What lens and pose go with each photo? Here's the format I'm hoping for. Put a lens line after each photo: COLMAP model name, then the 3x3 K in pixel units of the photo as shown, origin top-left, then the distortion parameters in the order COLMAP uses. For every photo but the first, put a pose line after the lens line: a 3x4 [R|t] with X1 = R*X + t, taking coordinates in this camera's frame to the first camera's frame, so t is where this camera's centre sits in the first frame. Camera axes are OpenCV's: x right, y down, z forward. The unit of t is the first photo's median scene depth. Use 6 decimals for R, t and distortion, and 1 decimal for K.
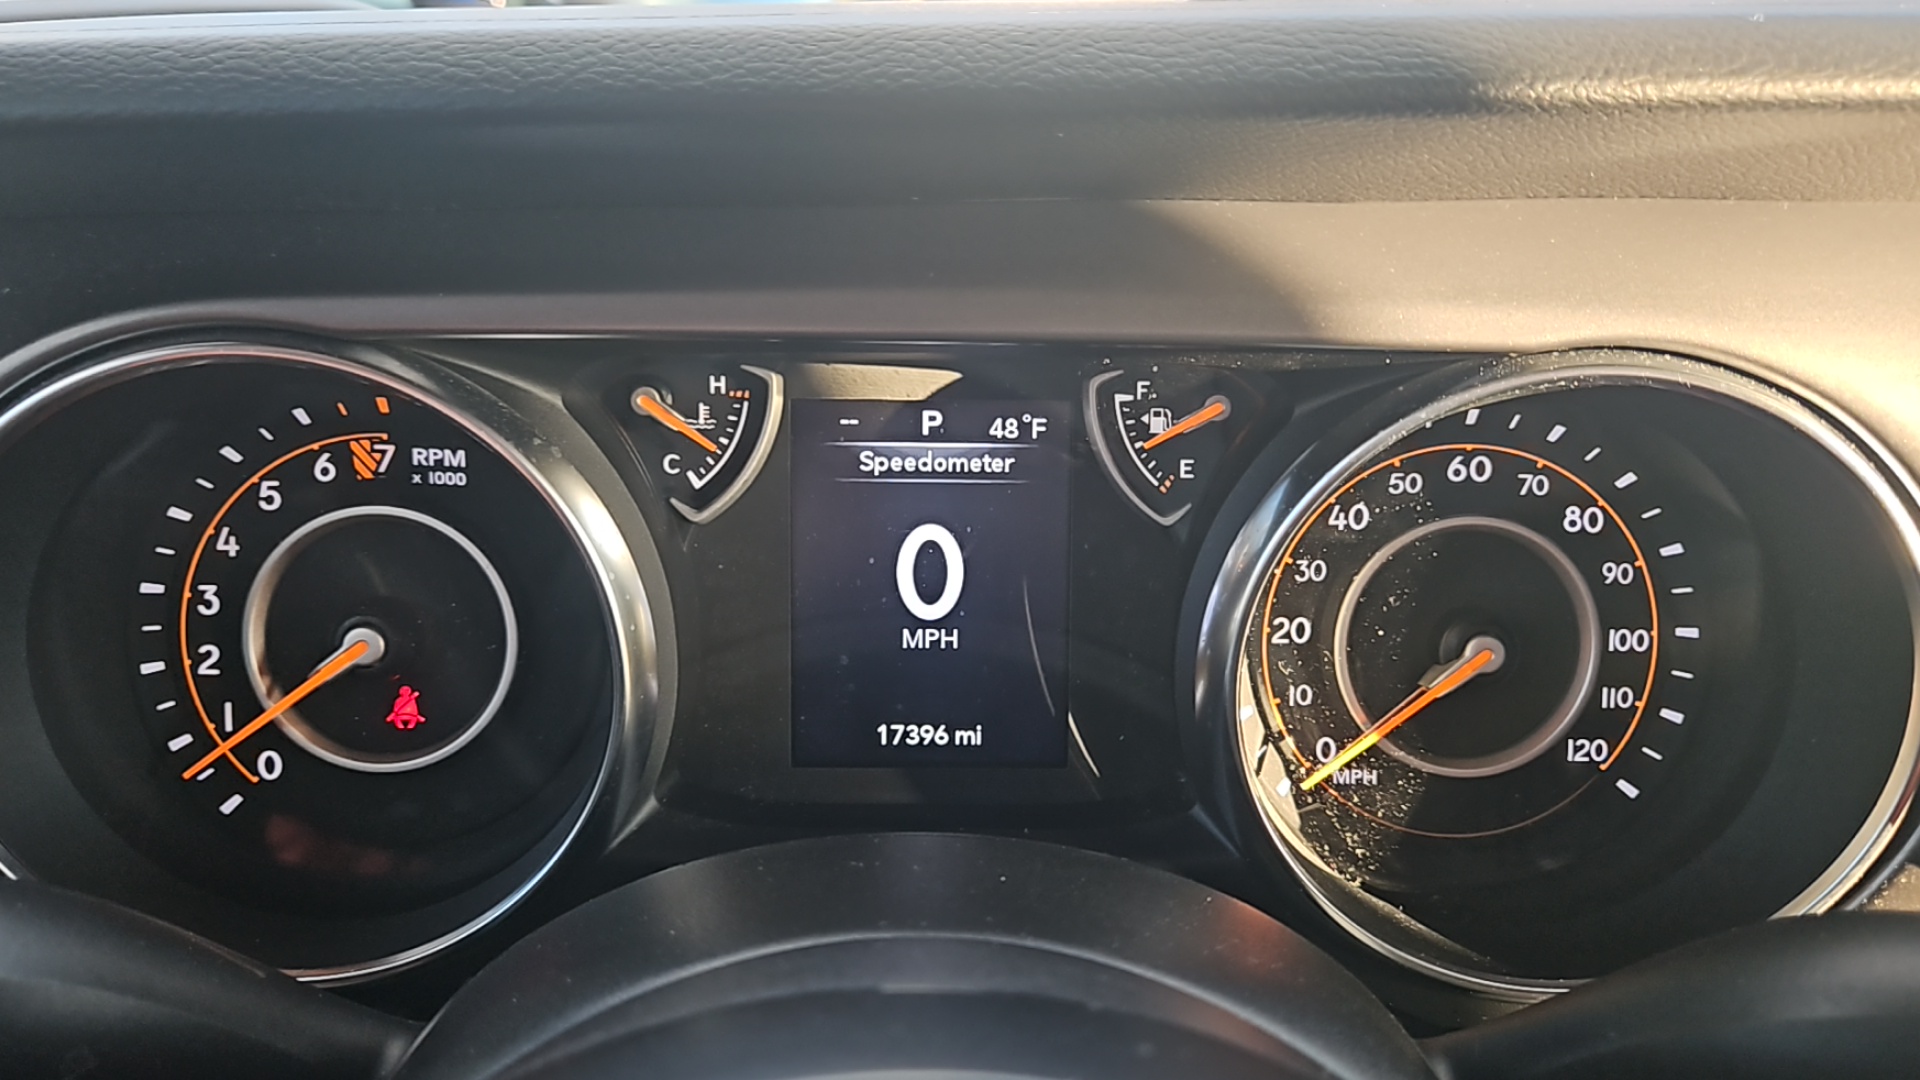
lens RADIAL K [[1398.0, 0, 951.2], [0, 1398.0, 531.2], [0, 0, 1]] dist [0.047458, -0.059199]
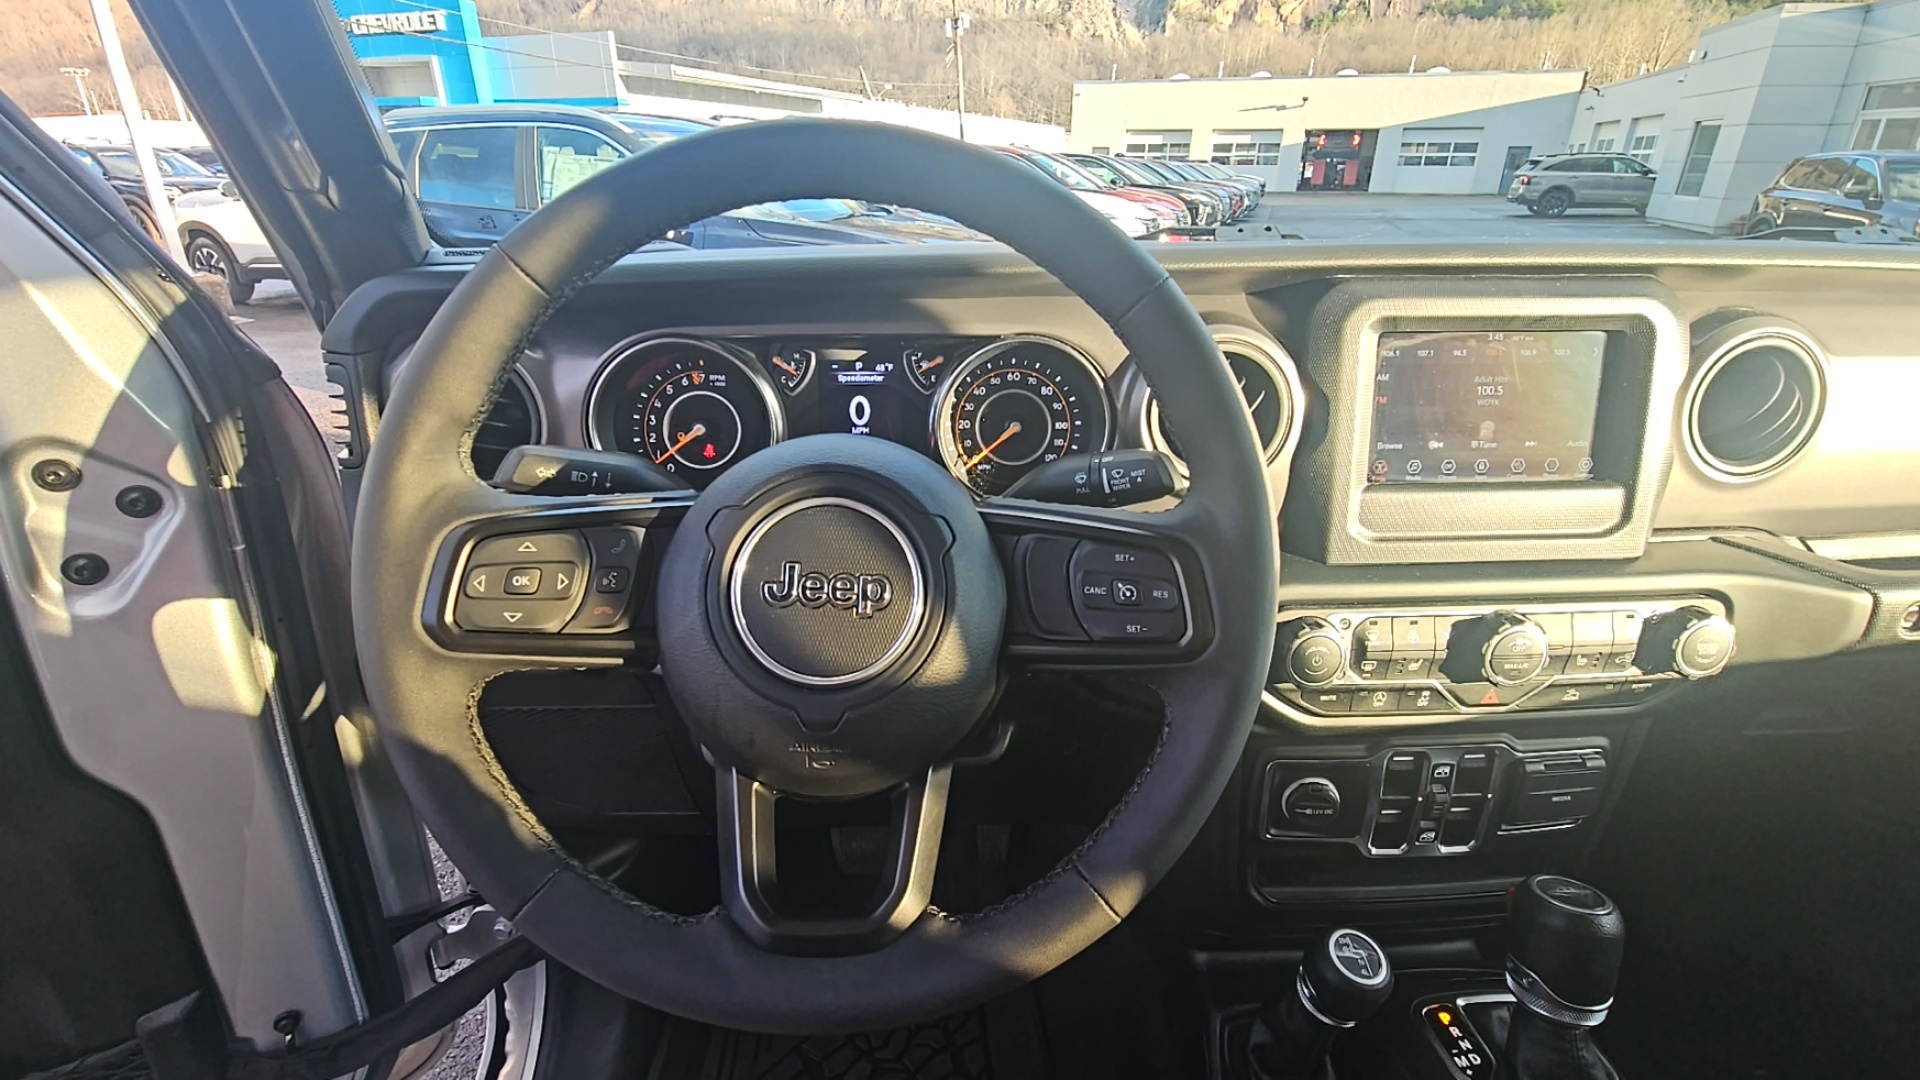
lens RADIAL K [[851.6, 0, 965.6], [0, 851.6, 535.2], [0, 0, 1]] dist [0.001845, 0.000558]
pose [[0.999141, -0.025870, 0.032358, 0.171696], [0.025524, 0.999613, 0.011064, 0.325760], [-0.032632, -0.010229, 0.999415, -1.123632]]
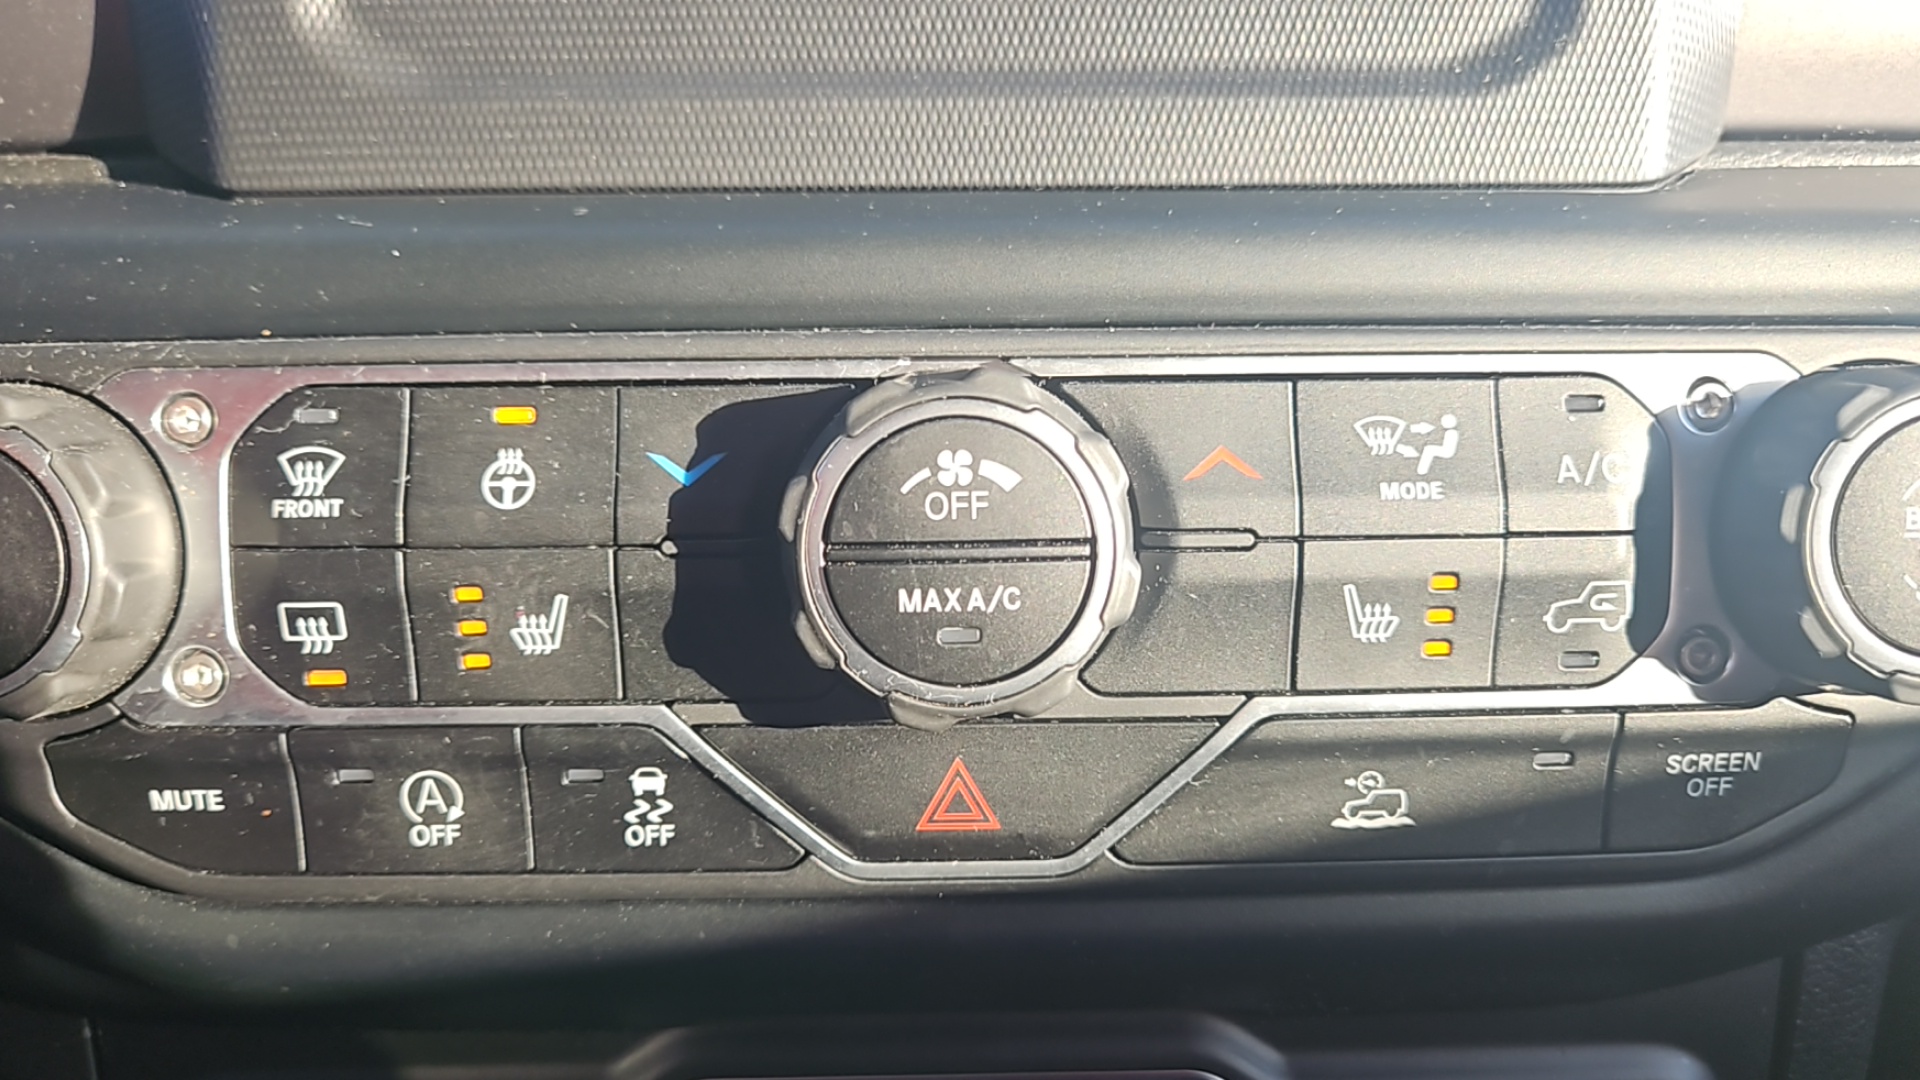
lens RADIAL K [[1430.6, 0, 968.6], [0, 1430.6, 537.6], [0, 0, 1]] dist [0.021903, -0.029113]
pose [[0.999807, -0.019603, 0.001516, 1.423879], [0.019574, 0.985111, -0.170804, 0.738675], [0.001855, 0.170801, 0.985304, 0.079853]]
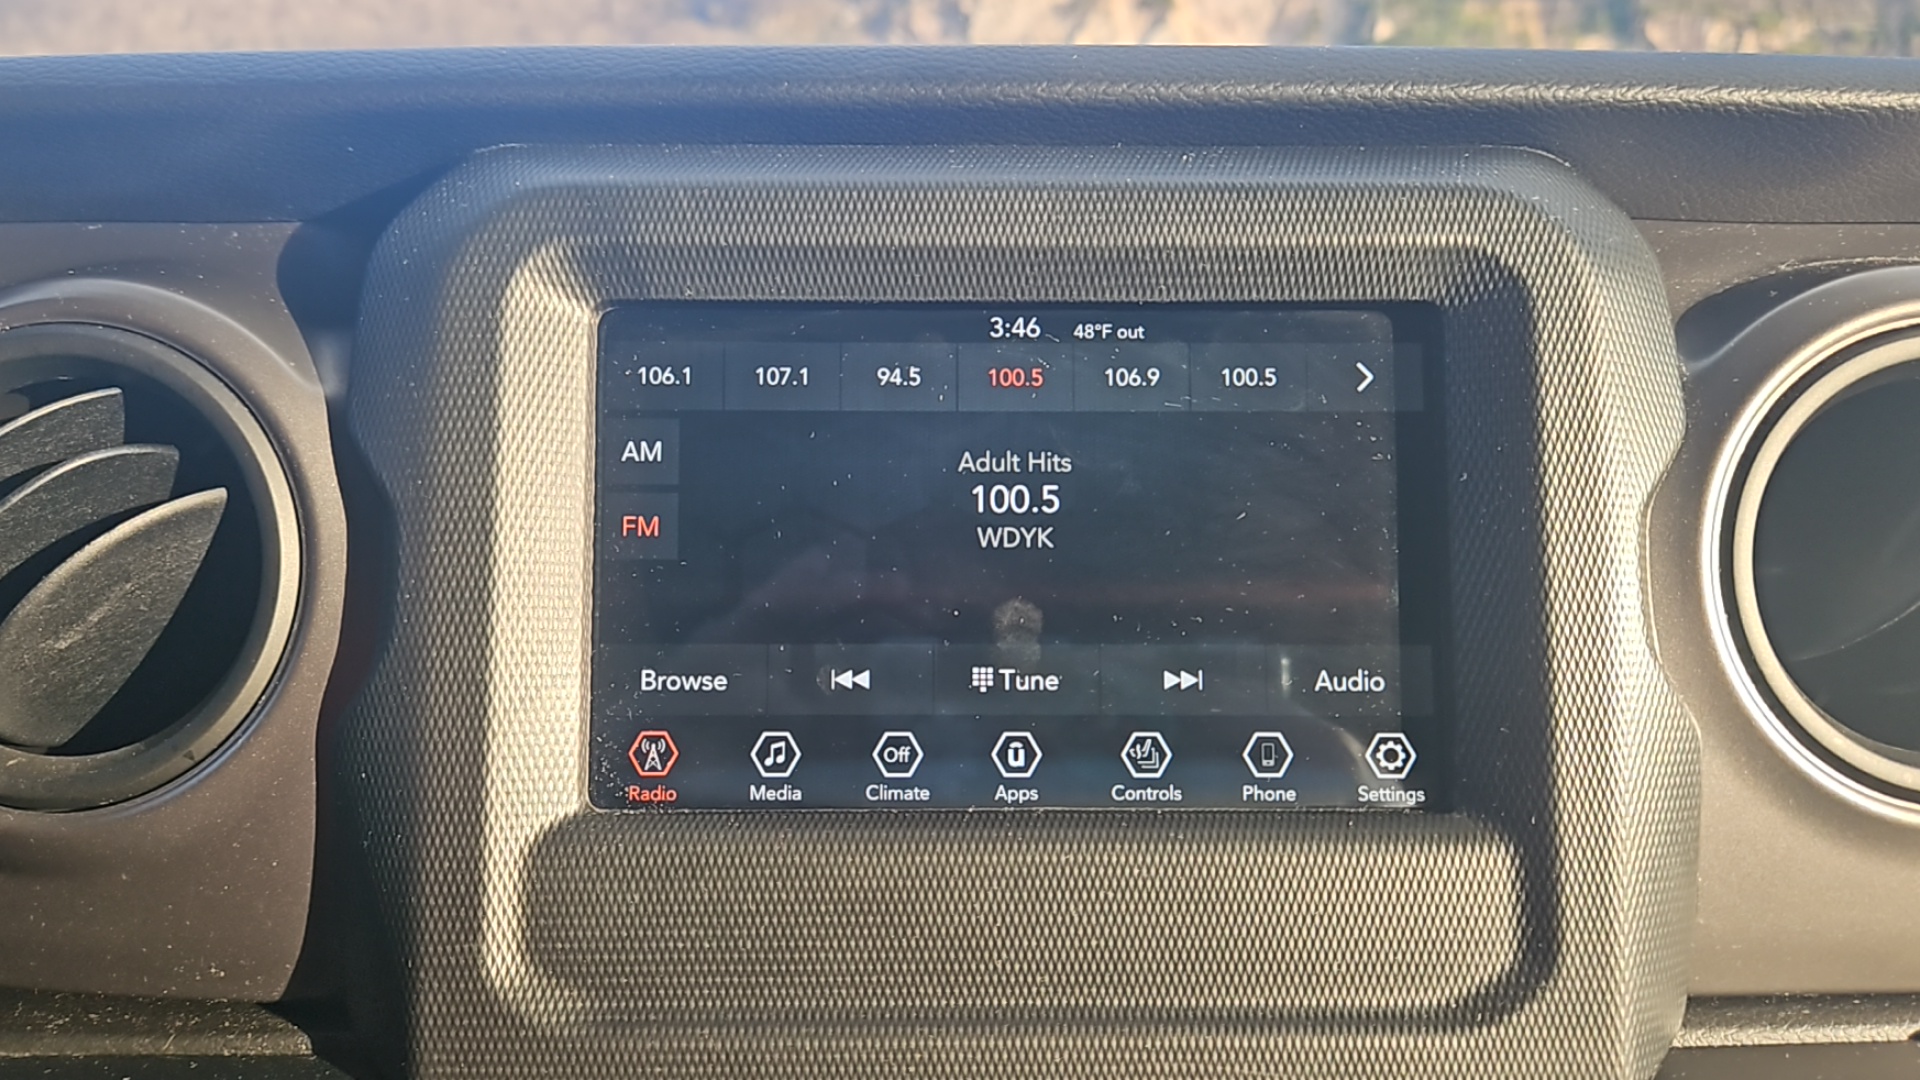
lens RADIAL K [[1393.4, 0, 952.1], [0, 1393.4, 534.0], [0, 0, 1]] dist [0.050781, -0.059936]
pose [[0.999888, -0.011073, -0.010110, 1.386363], [0.008103, 0.966377, -0.257002, 0.314558], [0.012616, 0.256891, 0.966358, -0.143300]]
